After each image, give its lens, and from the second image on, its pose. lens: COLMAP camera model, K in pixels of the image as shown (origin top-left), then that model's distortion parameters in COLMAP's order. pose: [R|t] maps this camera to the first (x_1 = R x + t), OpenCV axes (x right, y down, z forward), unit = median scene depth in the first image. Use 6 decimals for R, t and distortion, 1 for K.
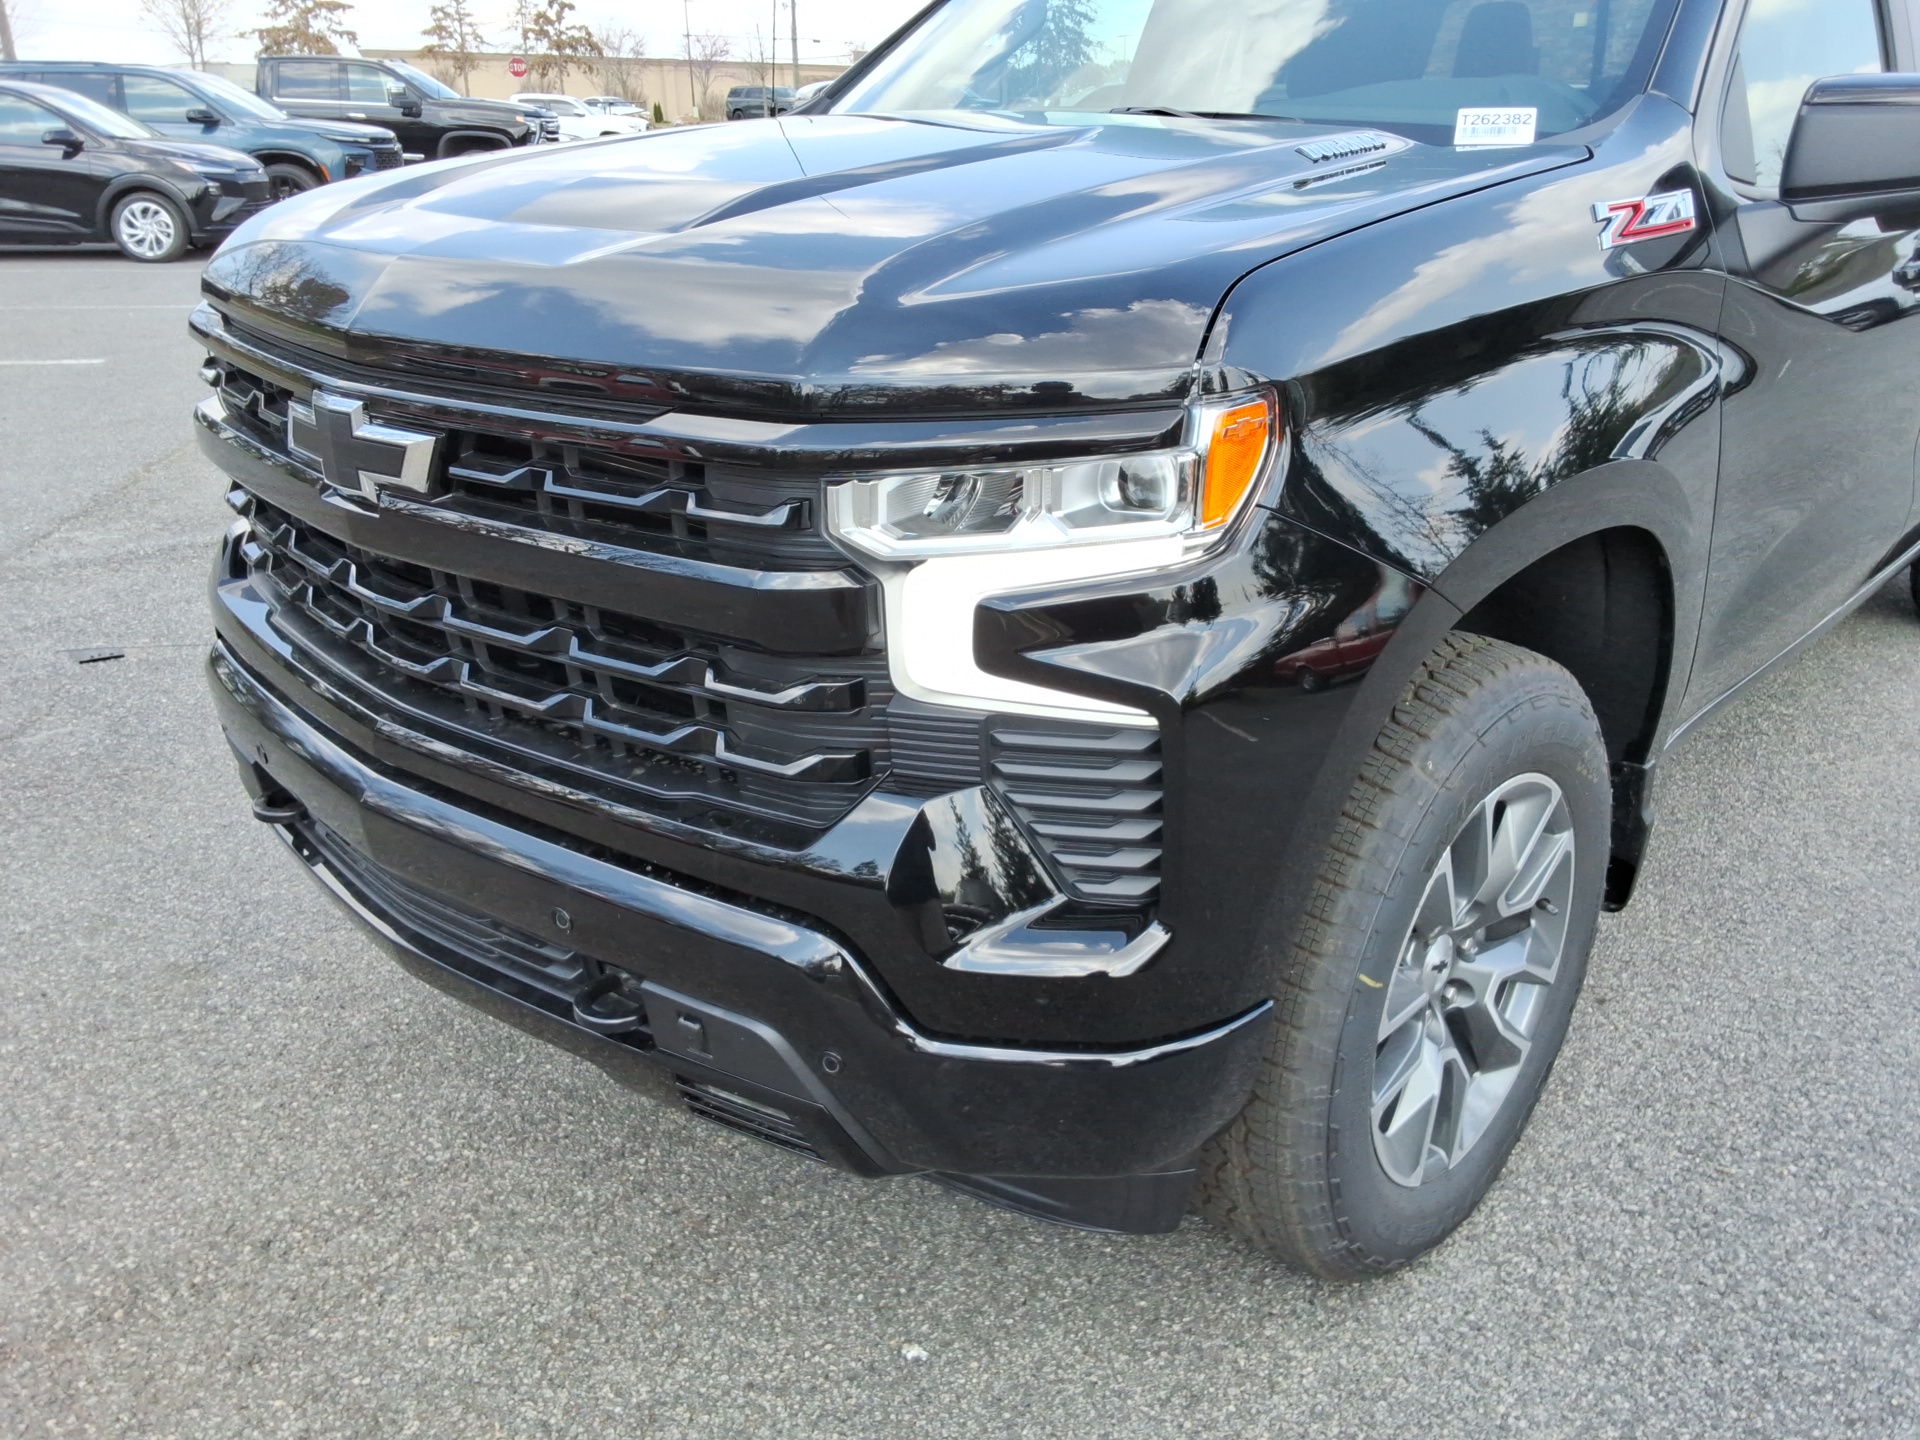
lens RADIAL K [[1569.1, 0, 962.0], [0, 1569.1, 694.7], [0, 0, 1]] dist [0.146896, -0.228961]
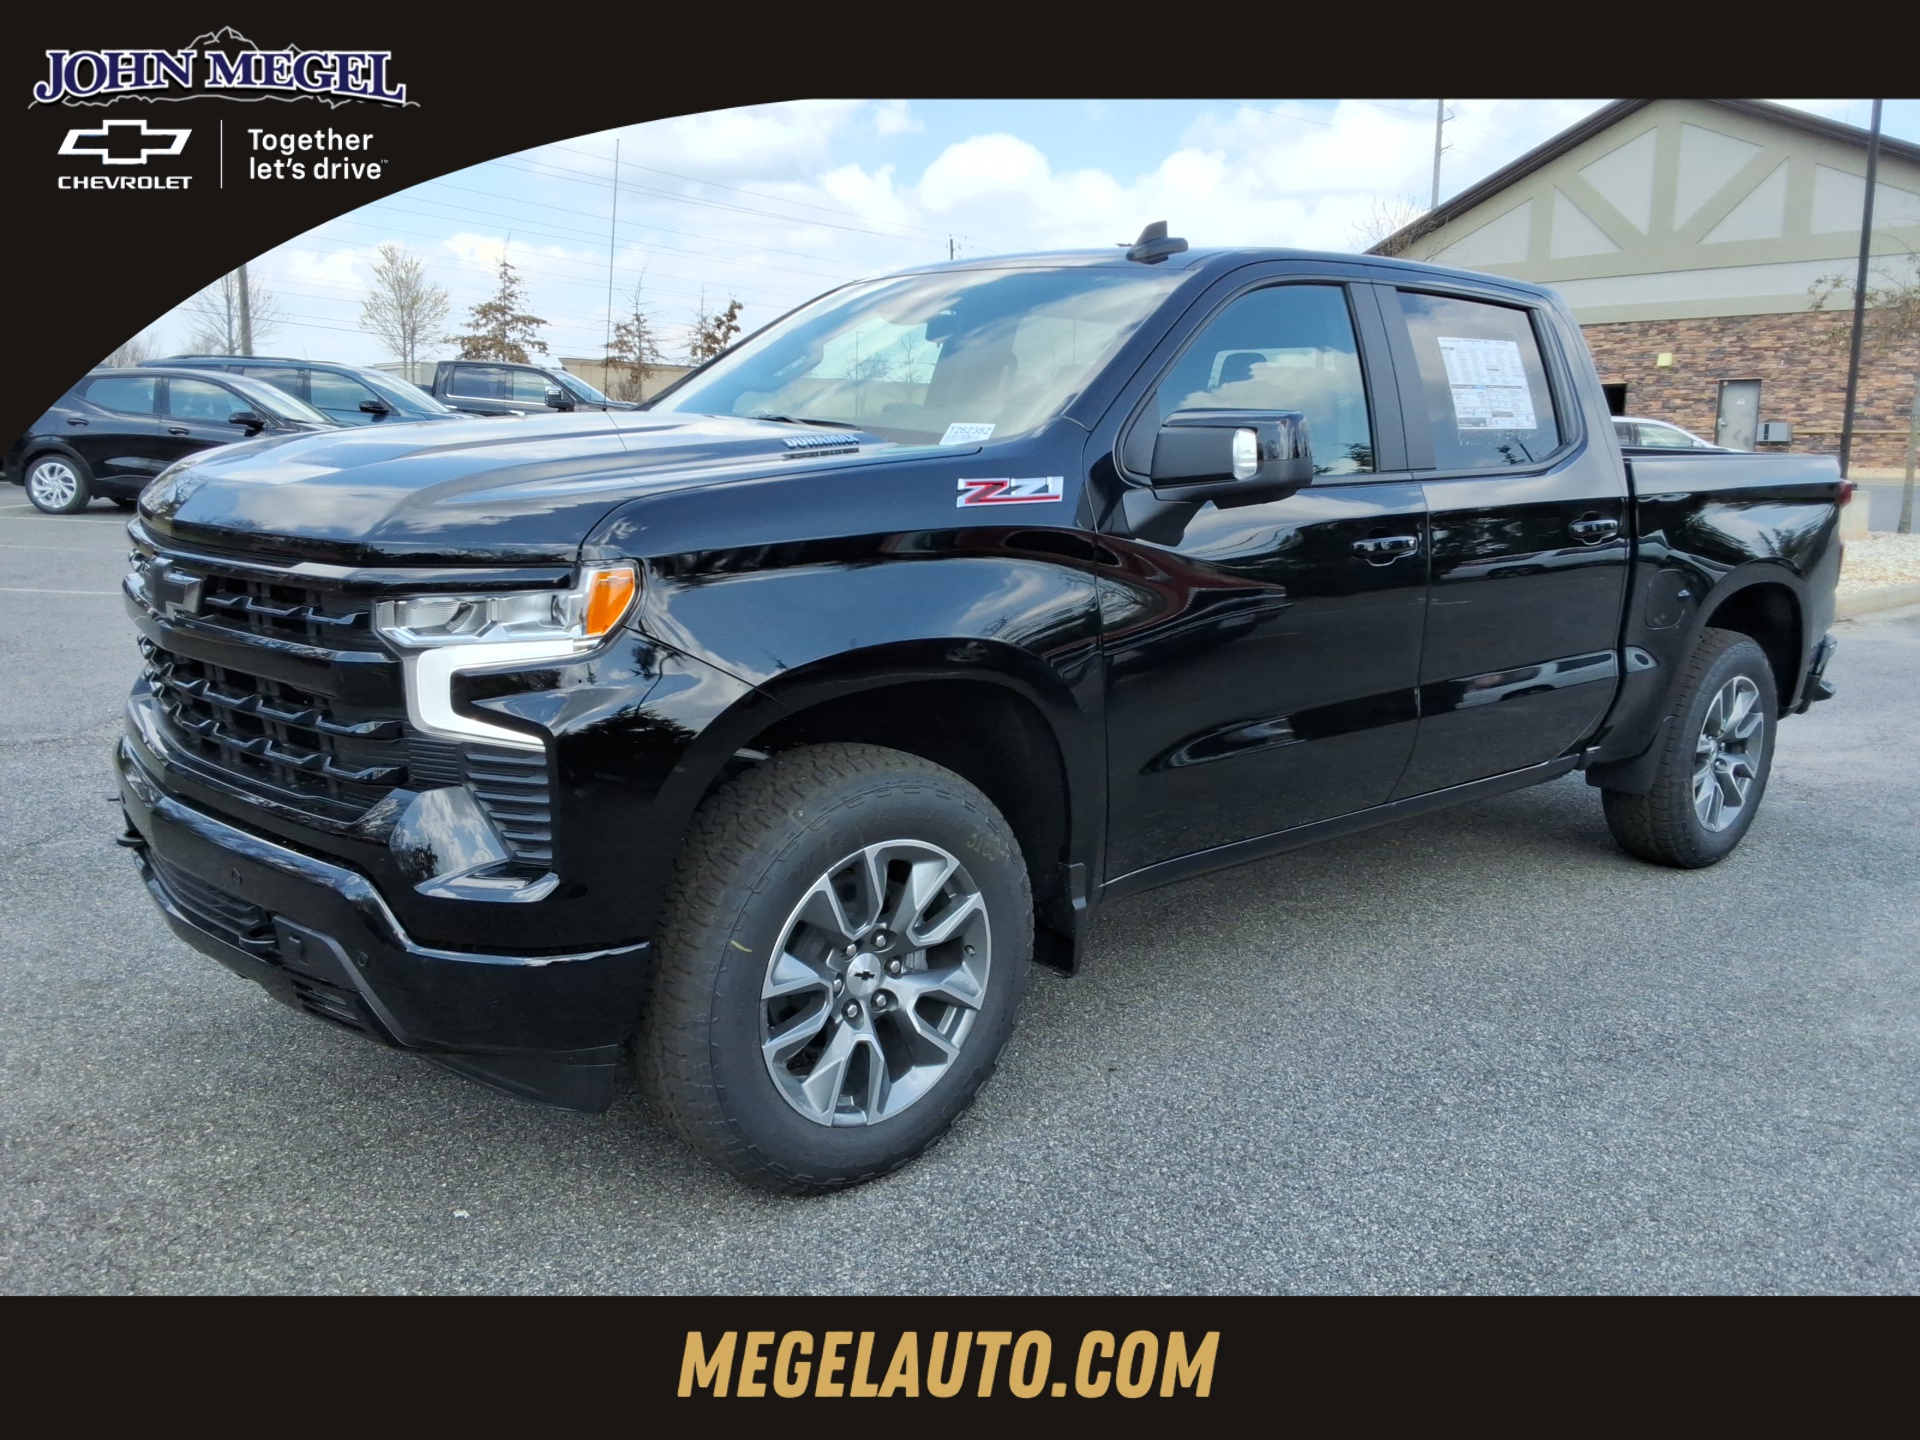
lens RADIAL K [[1569.1, 0, 962.0], [0, 1569.1, 694.7], [0, 0, 1]] dist [0.146896, -0.228961]
pose [[0.994474, 0.047588, -0.093575, 0.524367], [-0.063657, 0.982142, -0.177043, 0.171214], [0.083479, 0.182021, 0.979745, -0.468672]]
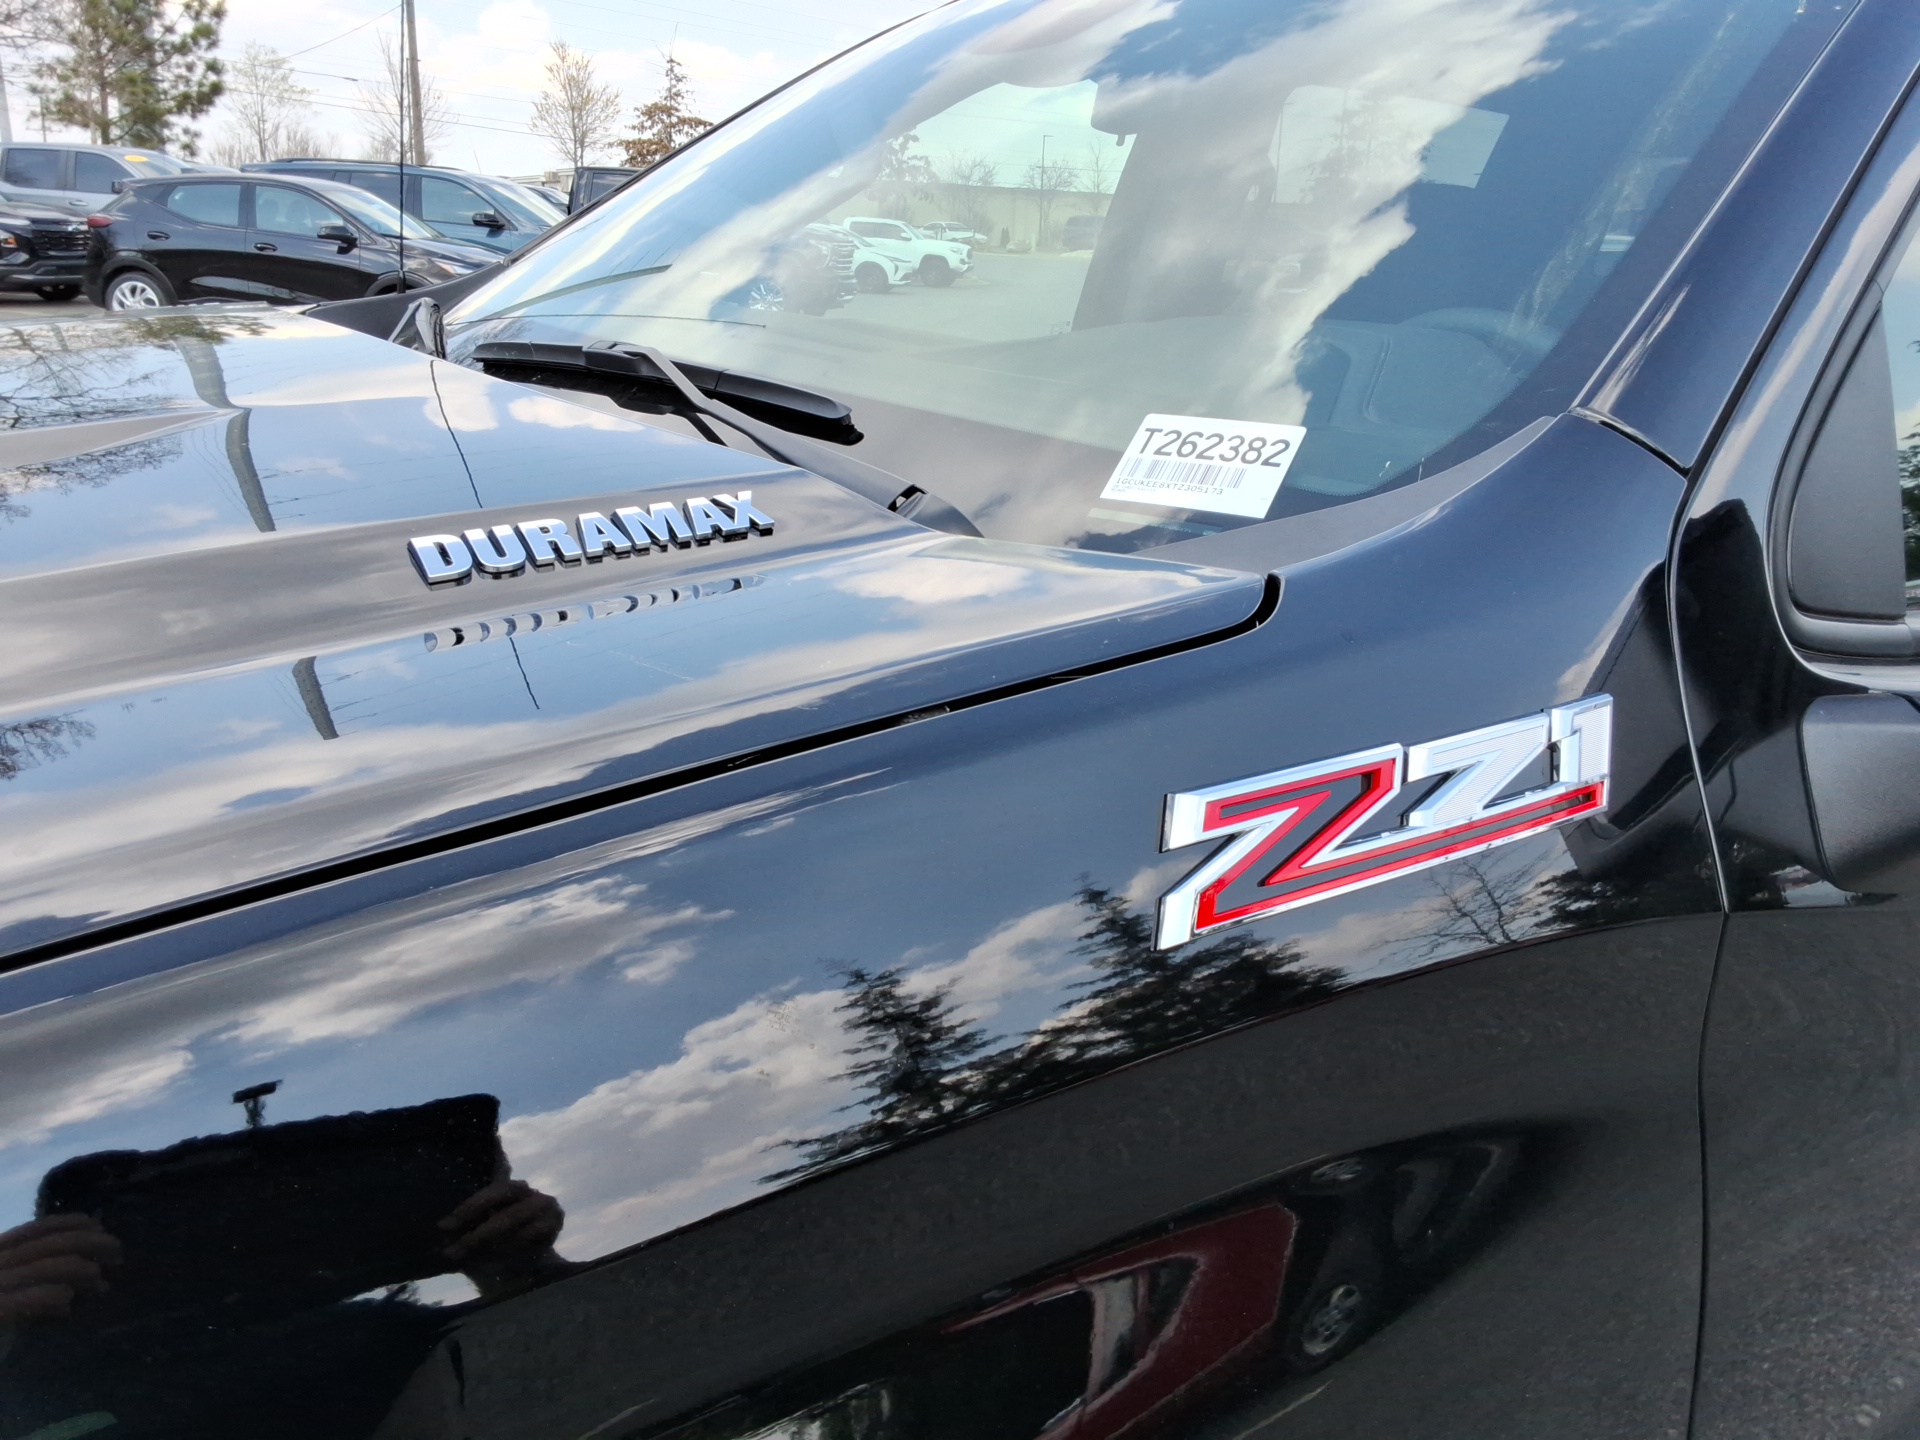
lens RADIAL K [[1540.0, 0, 969.8], [0, 1540.0, 718.6], [0, 0, 1]] dist [0.093270, -0.134454]
pose [[0.976909, 0.105006, -0.186069, 0.387725], [-0.113847, 0.992792, -0.037457, -0.285830], [0.180794, 0.057776, 0.981822, 0.629995]]
